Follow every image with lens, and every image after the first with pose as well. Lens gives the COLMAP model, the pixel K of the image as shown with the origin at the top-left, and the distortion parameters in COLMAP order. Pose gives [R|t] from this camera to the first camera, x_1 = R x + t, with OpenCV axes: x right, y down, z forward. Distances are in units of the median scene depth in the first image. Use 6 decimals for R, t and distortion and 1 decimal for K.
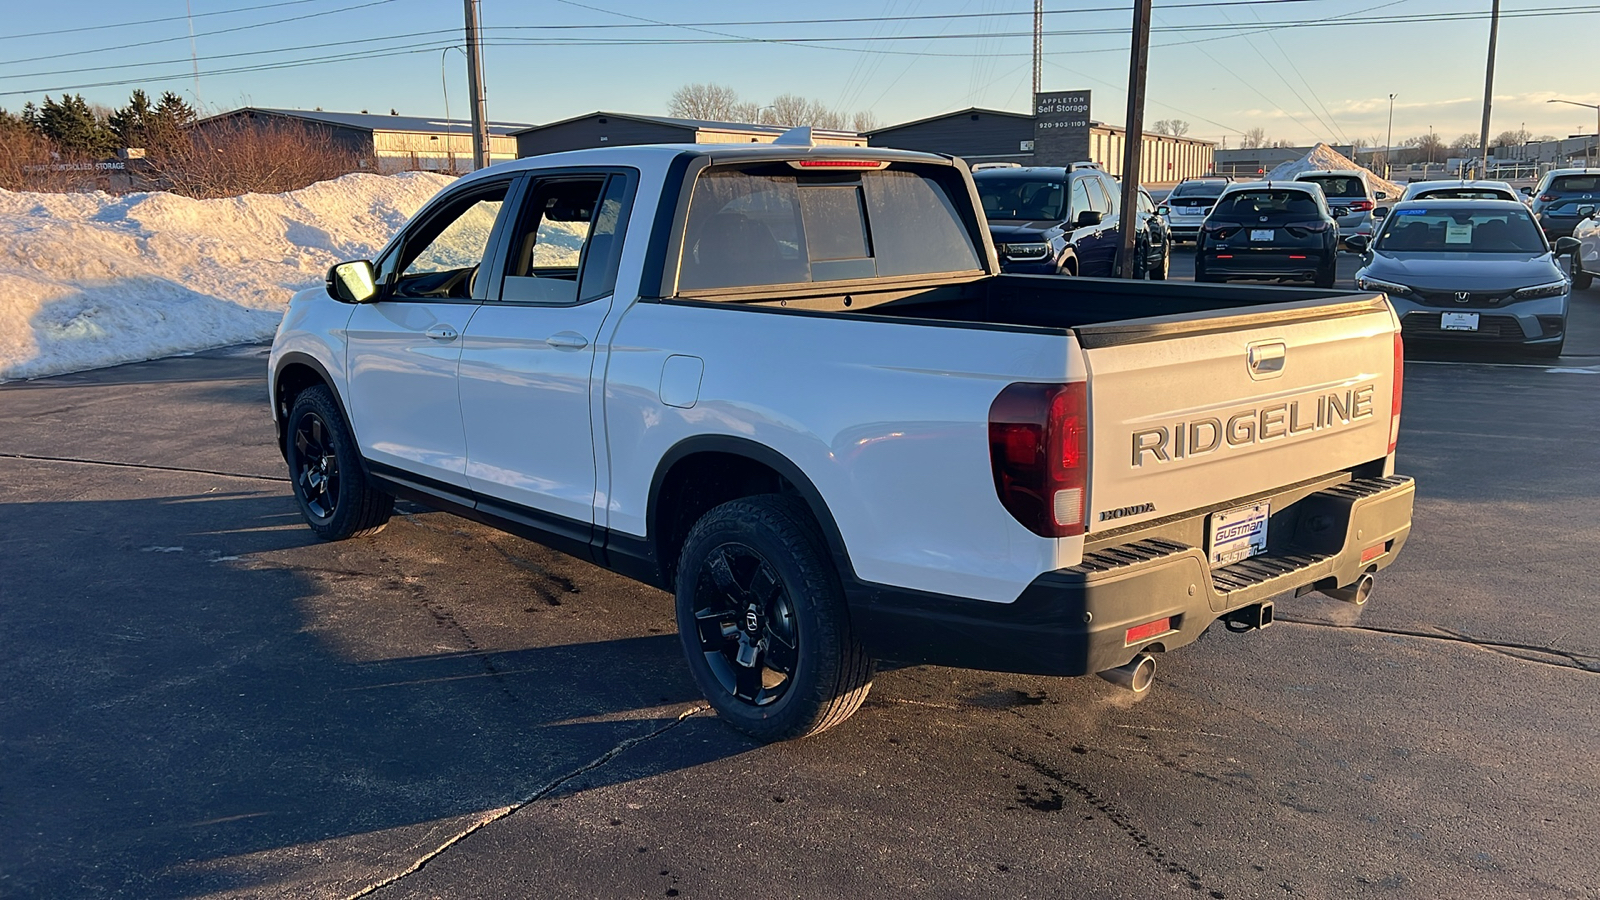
lens RADIAL K [[1435.5, 0, 800.0], [0, 1435.5, 450.0], [0, 0, 1]] dist [0.097854, -0.147243]
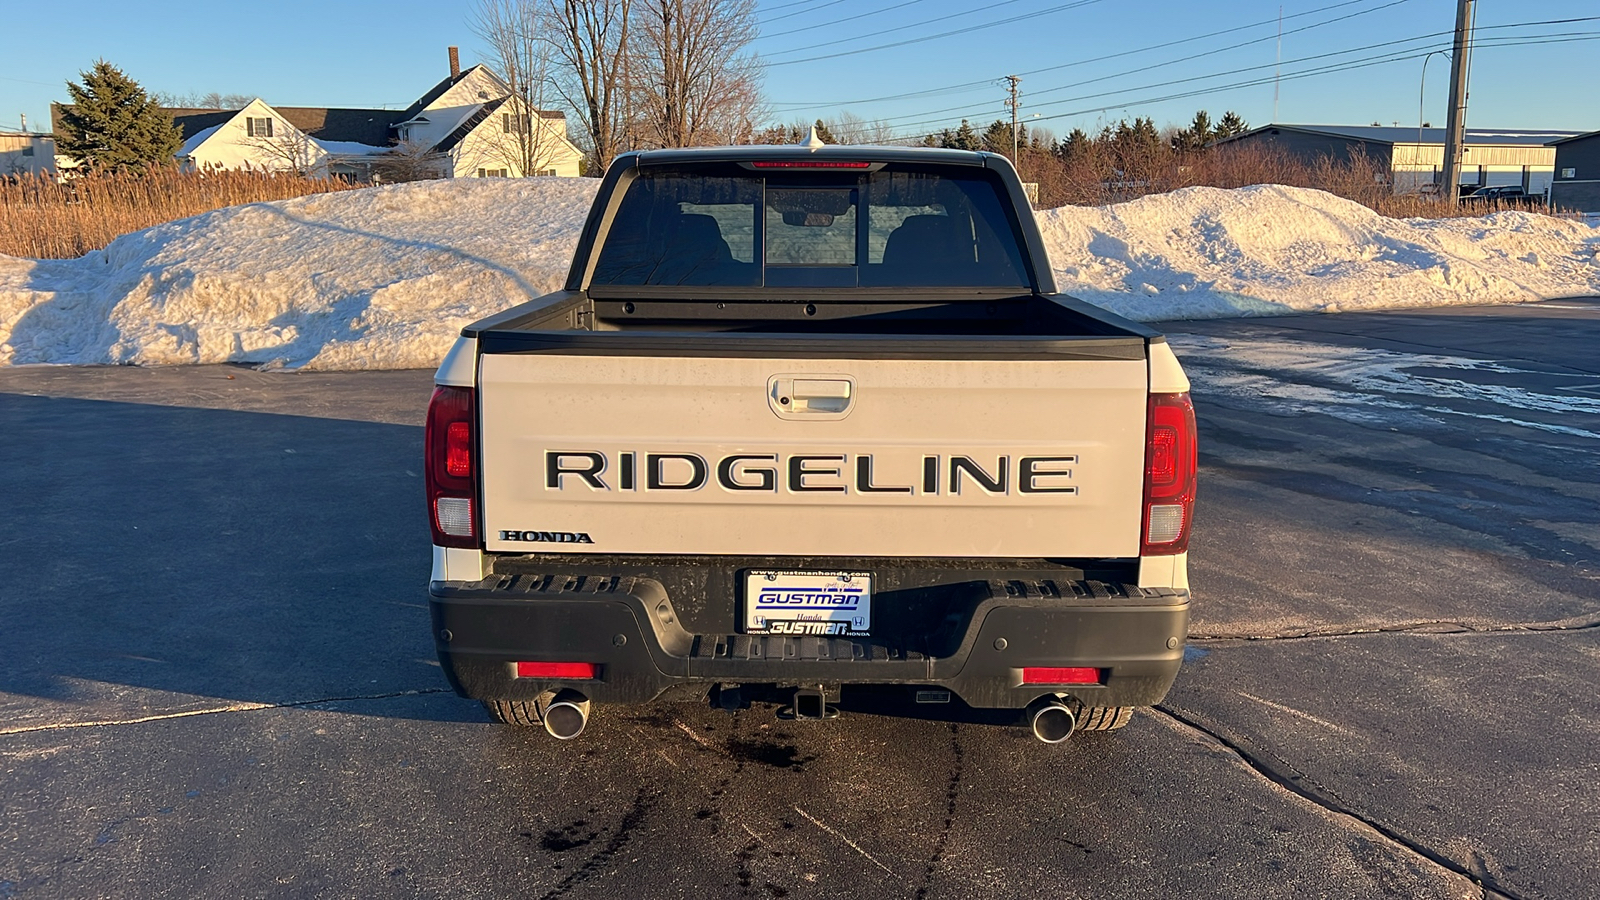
lens RADIAL K [[1435.5, 0, 800.0], [0, 1435.5, 450.0], [0, 0, 1]] dist [0.097854, -0.147243]
pose [[0.734354, 0.125428, -0.667077, 0.657447], [-0.133117, 0.990306, 0.039662, -0.048281], [0.665585, 0.059674, 0.743932, 0.294558]]
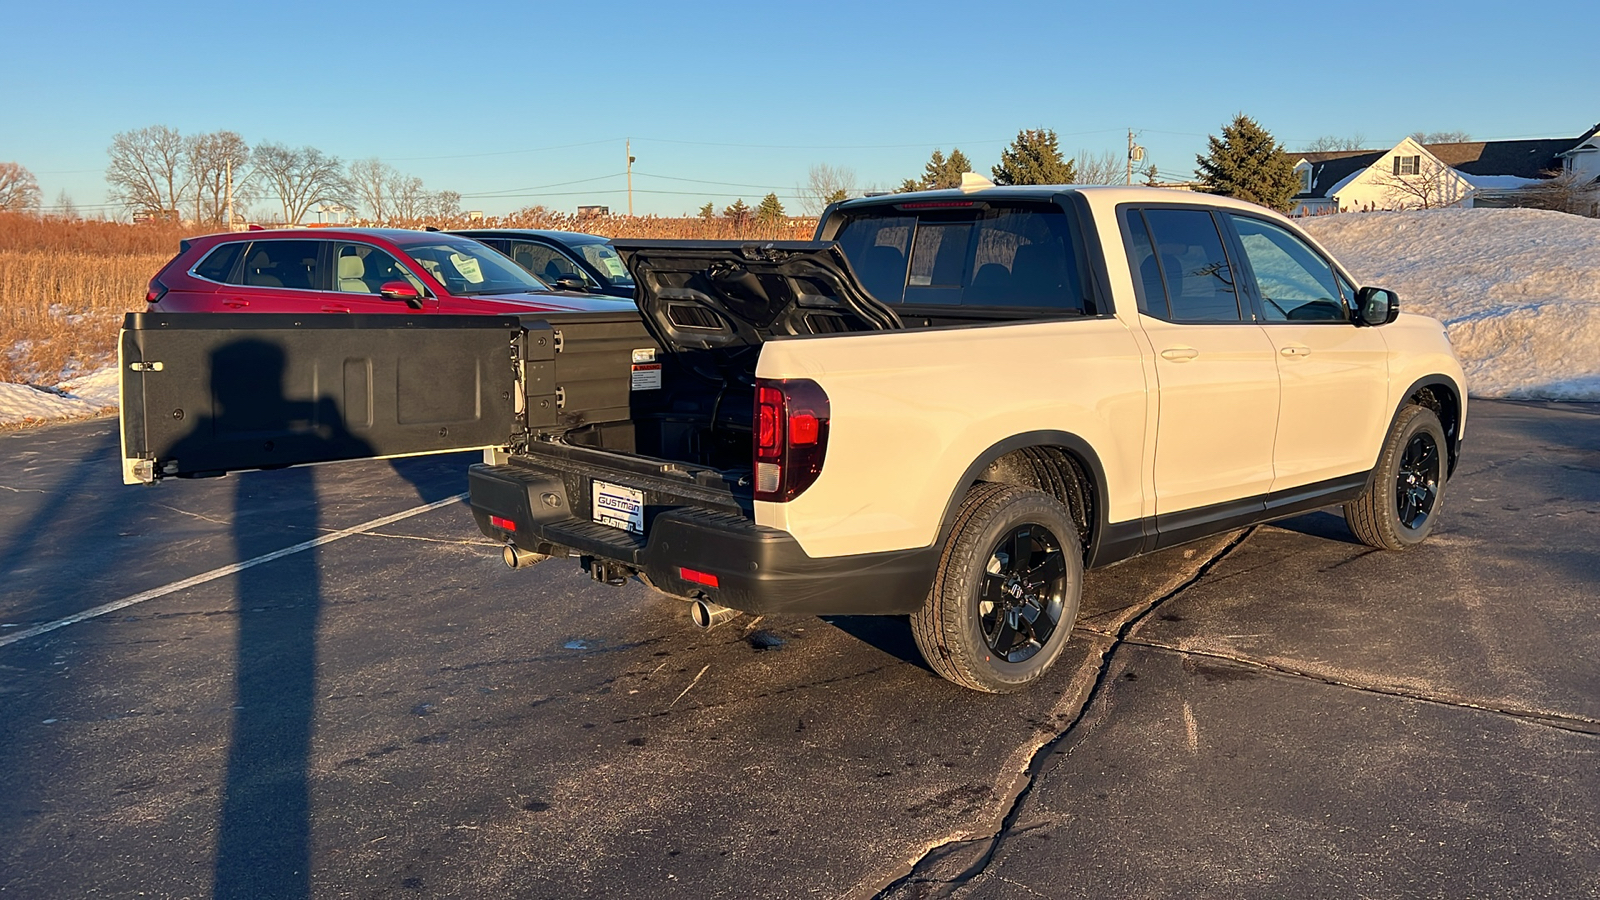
lens RADIAL K [[1451.4, 0, 778.2], [0, 1451.4, 442.6], [0, 0, 1]] dist [0.066411, -0.071940]
pose [[-0.015927, 0.145033, -0.989299, 1.188030], [-0.177709, 0.973261, 0.145543, -0.153732], [0.983954, 0.178125, 0.010272, 0.864661]]
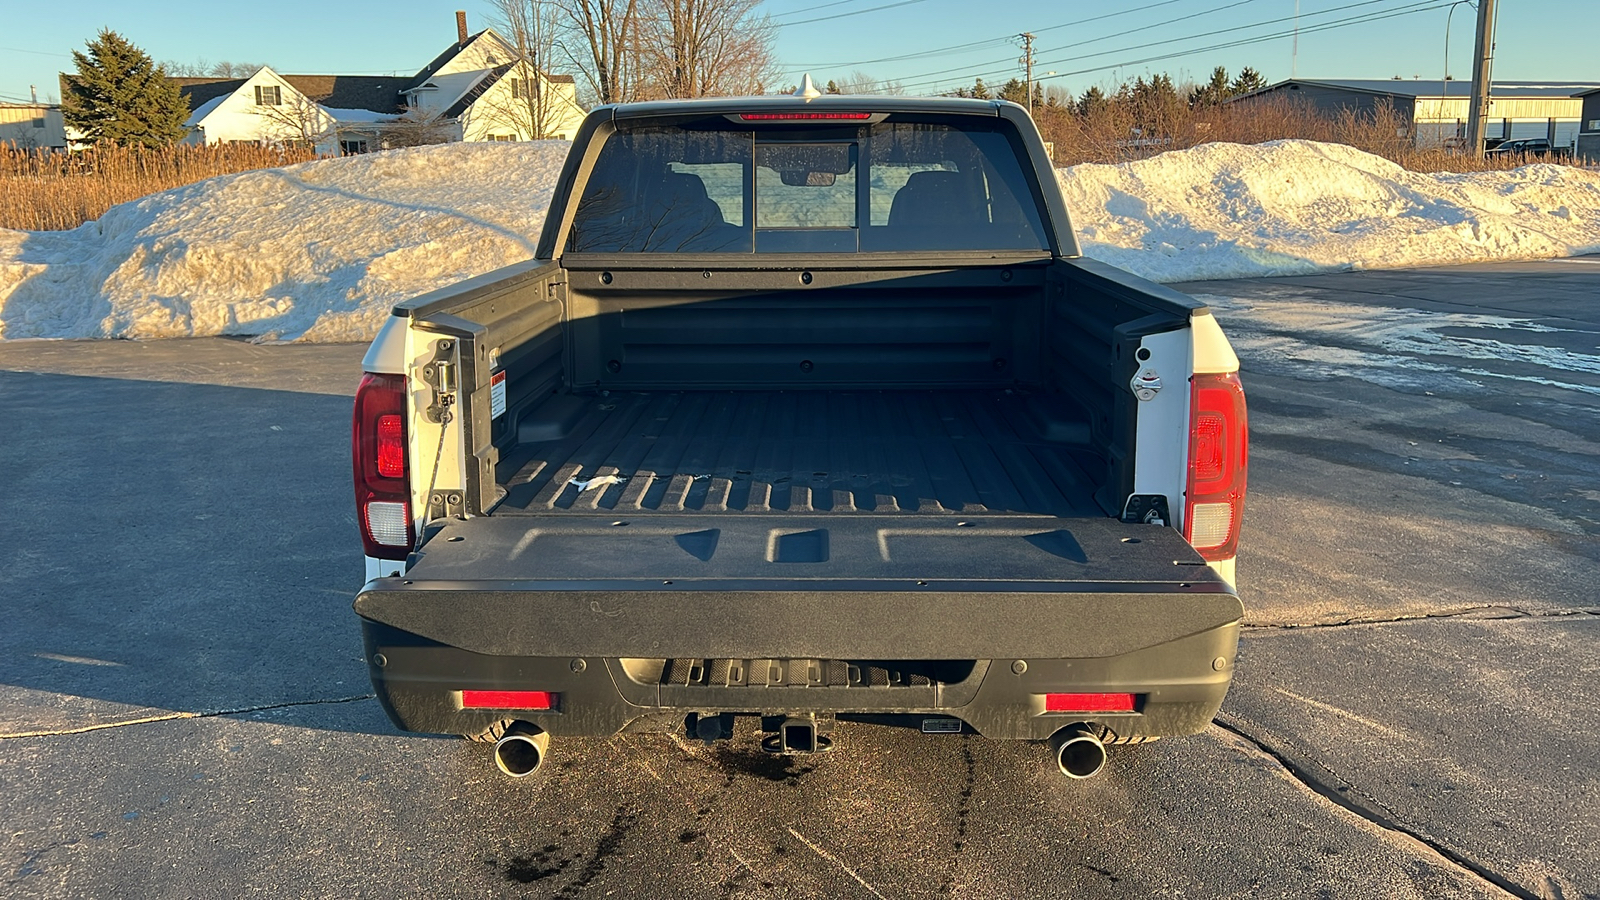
lens RADIAL K [[1428.4, 0, 791.7], [0, 1428.4, 453.1], [0, 0, 1]] dist [0.083836, -0.109825]
pose [[0.723925, 0.137343, -0.676069, 0.612715], [-0.123168, 0.989968, 0.069225, -0.055890], [0.678794, 0.033156, 0.733580, 0.360143]]
